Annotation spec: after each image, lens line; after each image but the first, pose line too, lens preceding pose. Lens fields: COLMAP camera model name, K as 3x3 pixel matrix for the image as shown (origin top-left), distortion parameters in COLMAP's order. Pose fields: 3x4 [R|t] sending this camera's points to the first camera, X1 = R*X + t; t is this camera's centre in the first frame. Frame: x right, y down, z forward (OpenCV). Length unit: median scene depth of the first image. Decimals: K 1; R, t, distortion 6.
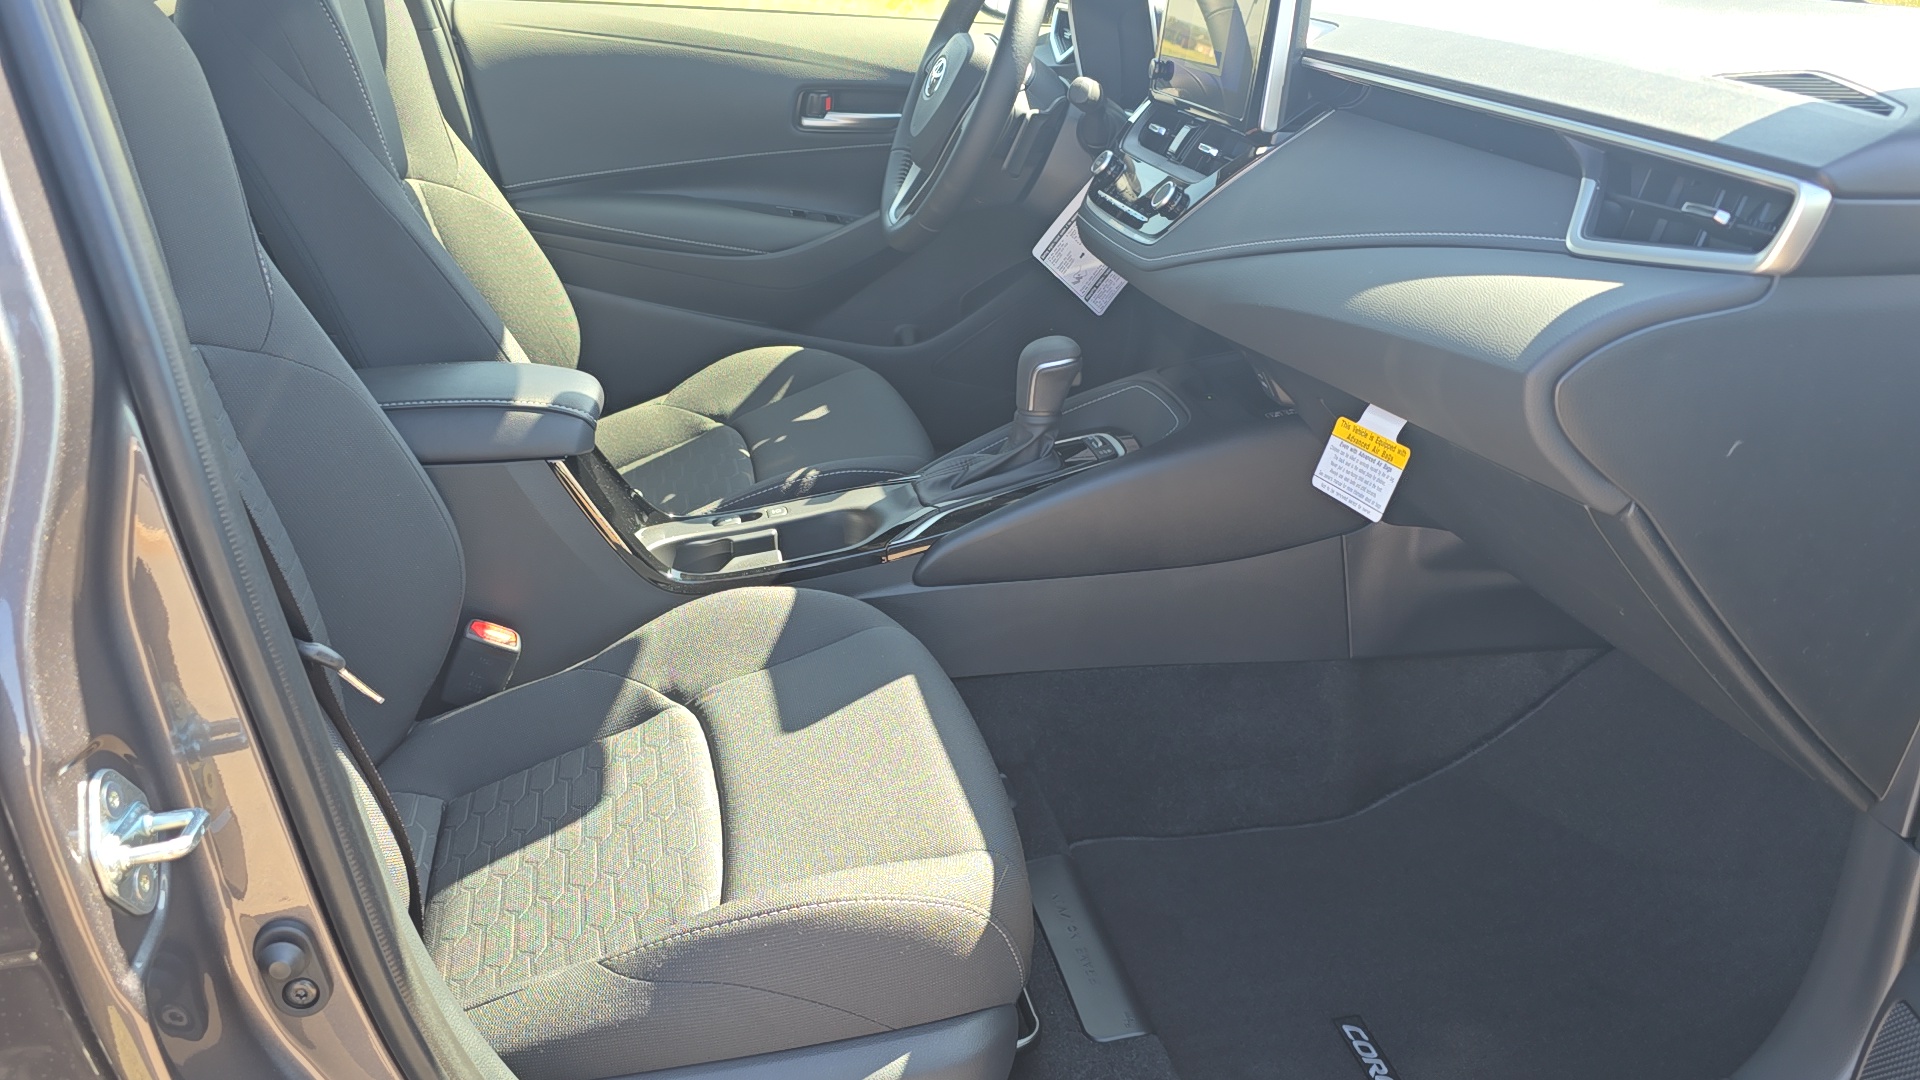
lens RADIAL K [[1590.7, 0, 953.5], [0, 1590.7, 550.3], [0, 0, 1]] dist [-0.006678, 0.010585]
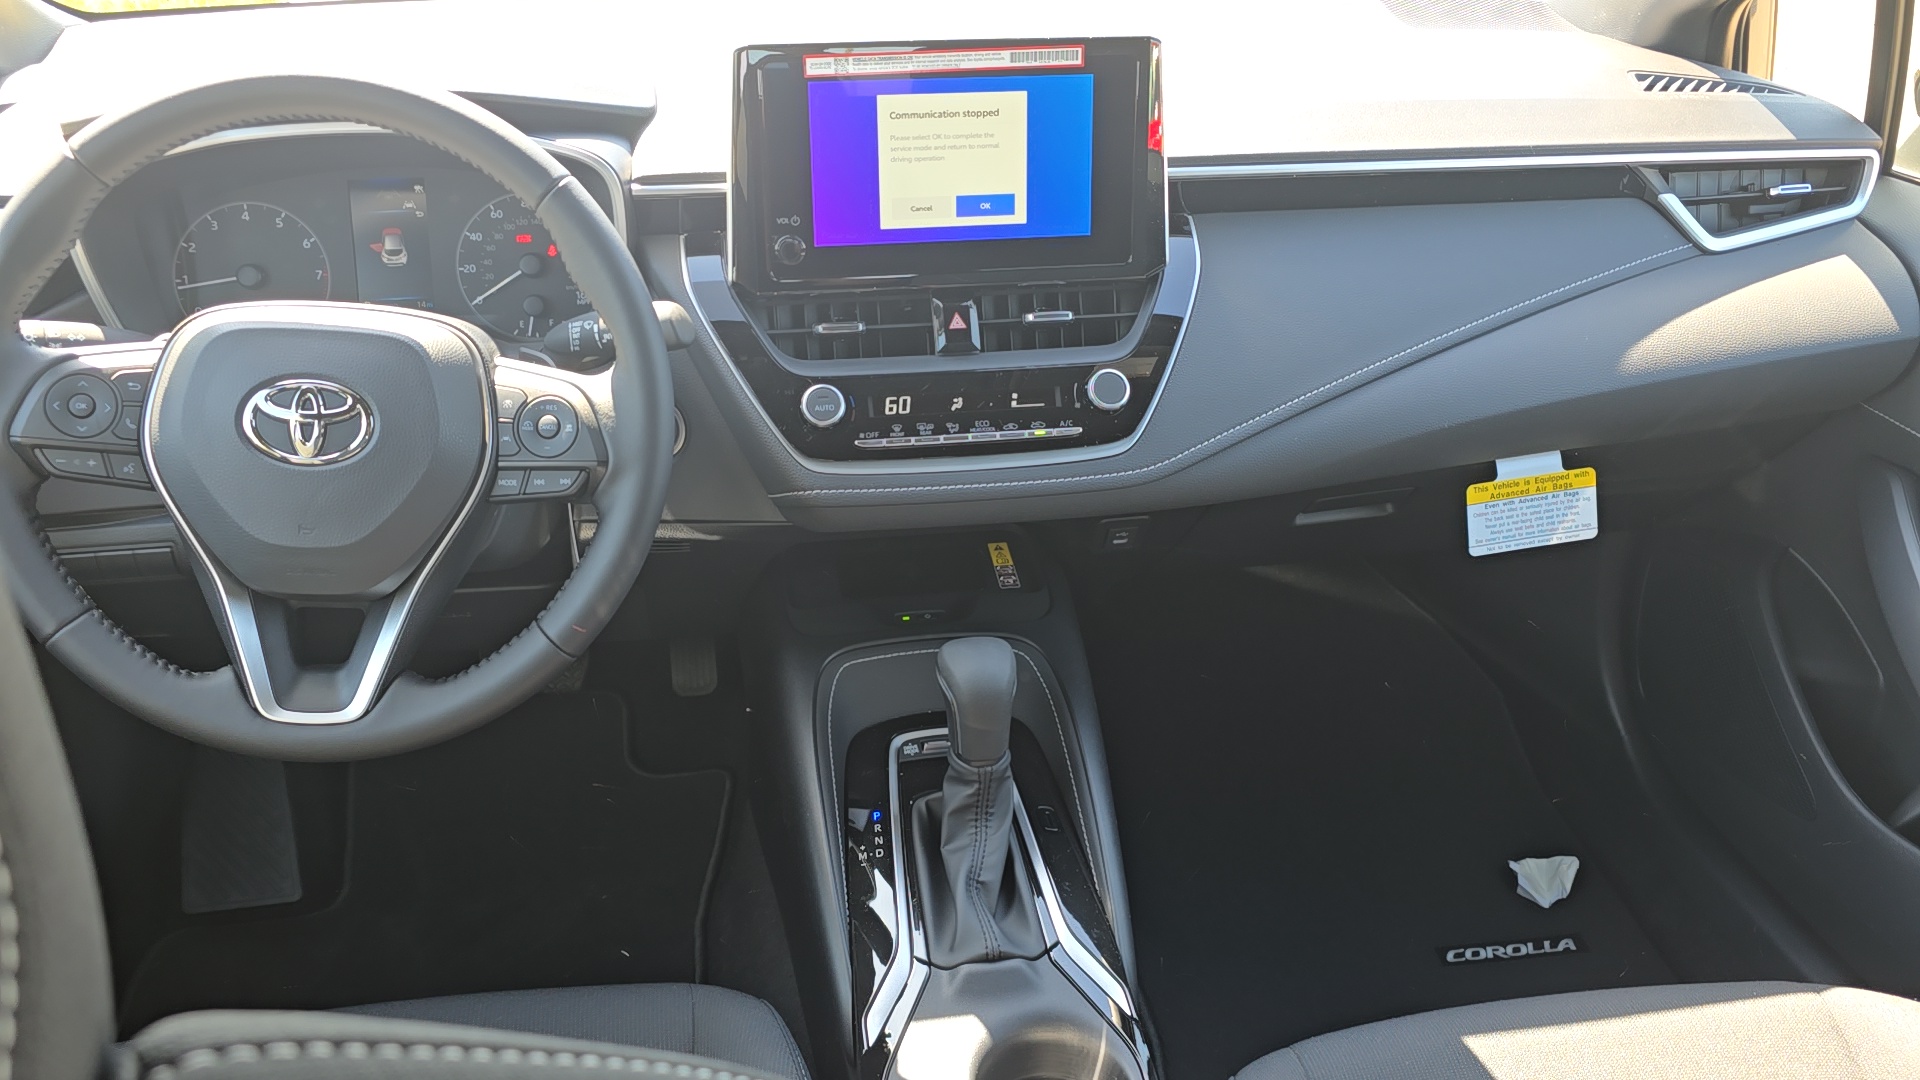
lens RADIAL K [[1590.7, 0, 954.4], [0, 1590.7, 525.6], [0, 0, 1]] dist [-0.006678, 0.010585]
pose [[0.040496, -0.474597, 0.879271, -0.684036], [0.374130, 0.823178, 0.427089, -0.629834], [-0.926492, 0.311666, 0.210896, 1.116729]]
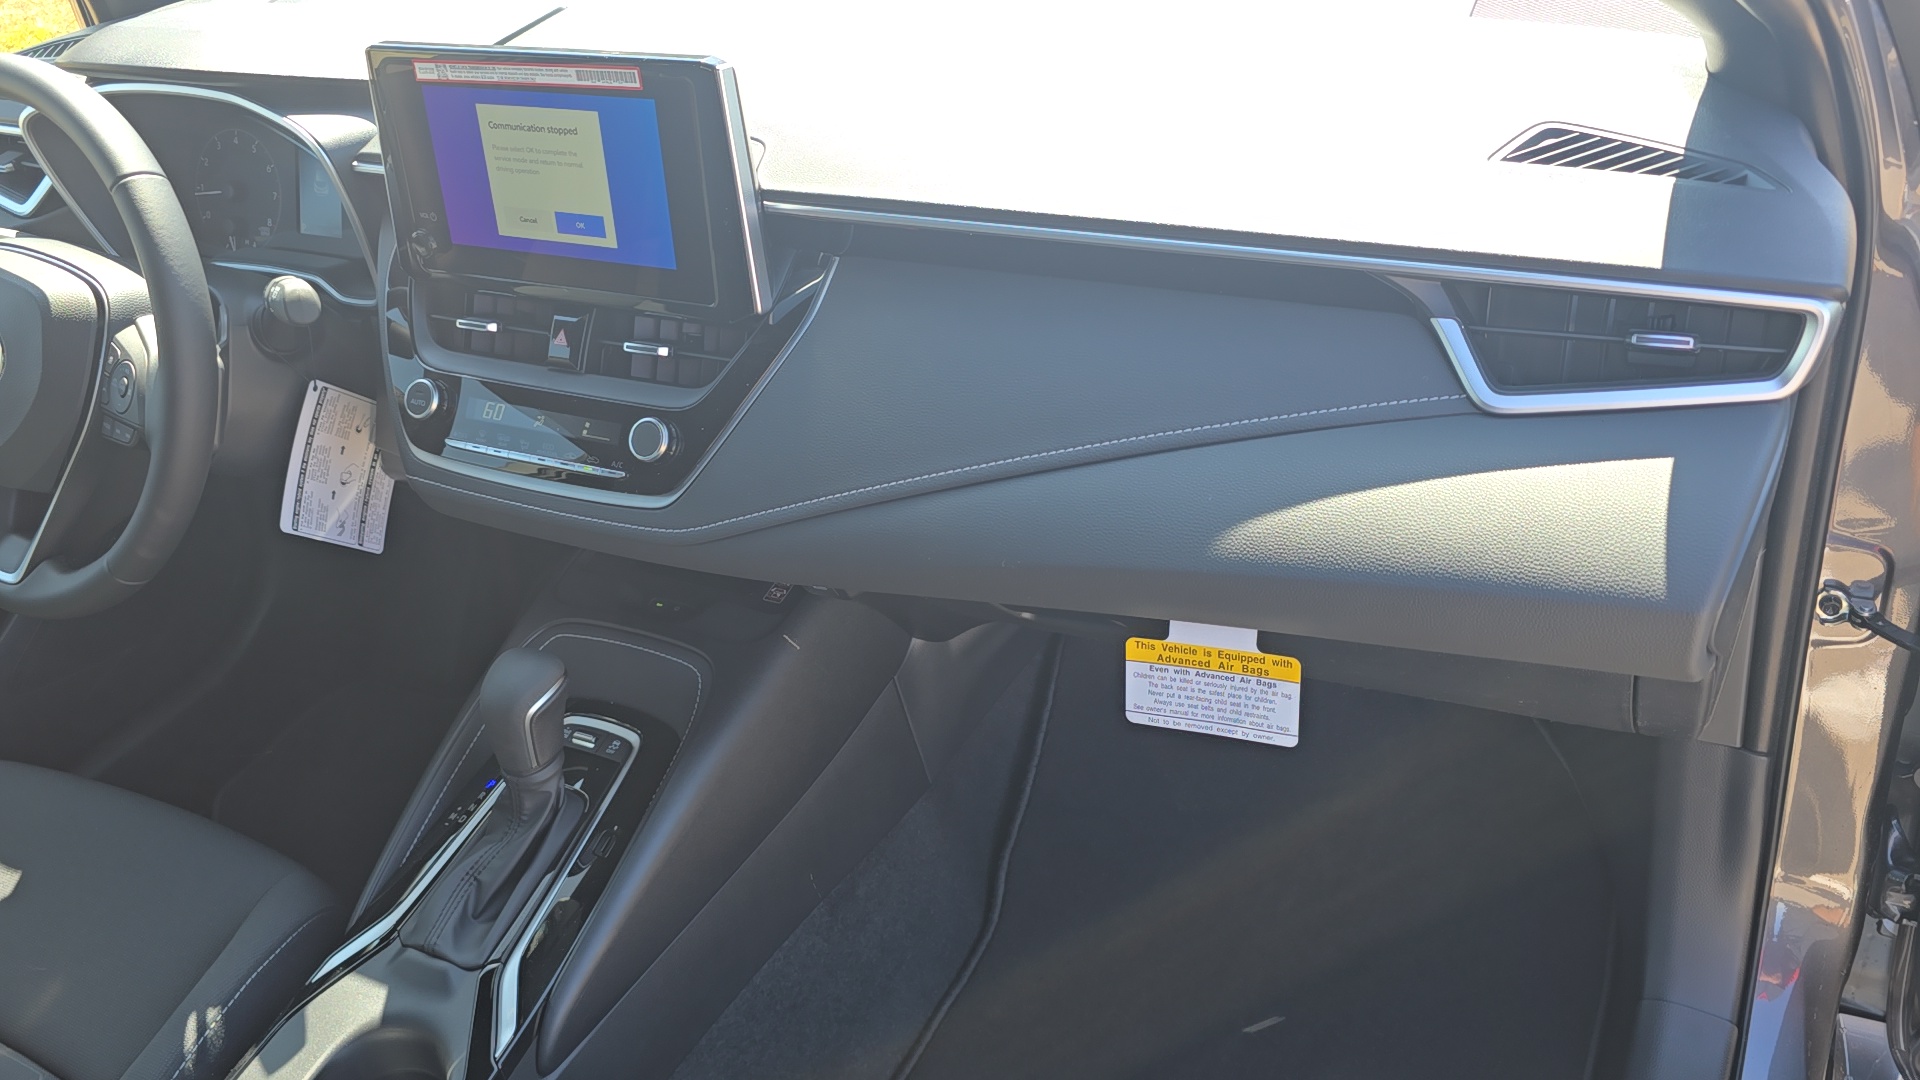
lens RADIAL K [[1590.7, 0, 954.3], [0, 1590.7, 545.4], [0, 0, 1]] dist [-0.006678, 0.010585]
pose [[0.622131, -0.497521, 0.604505, -0.285381], [0.403835, 0.865404, 0.296637, -0.409924], [-0.670724, 0.059573, 0.739311, 0.464405]]
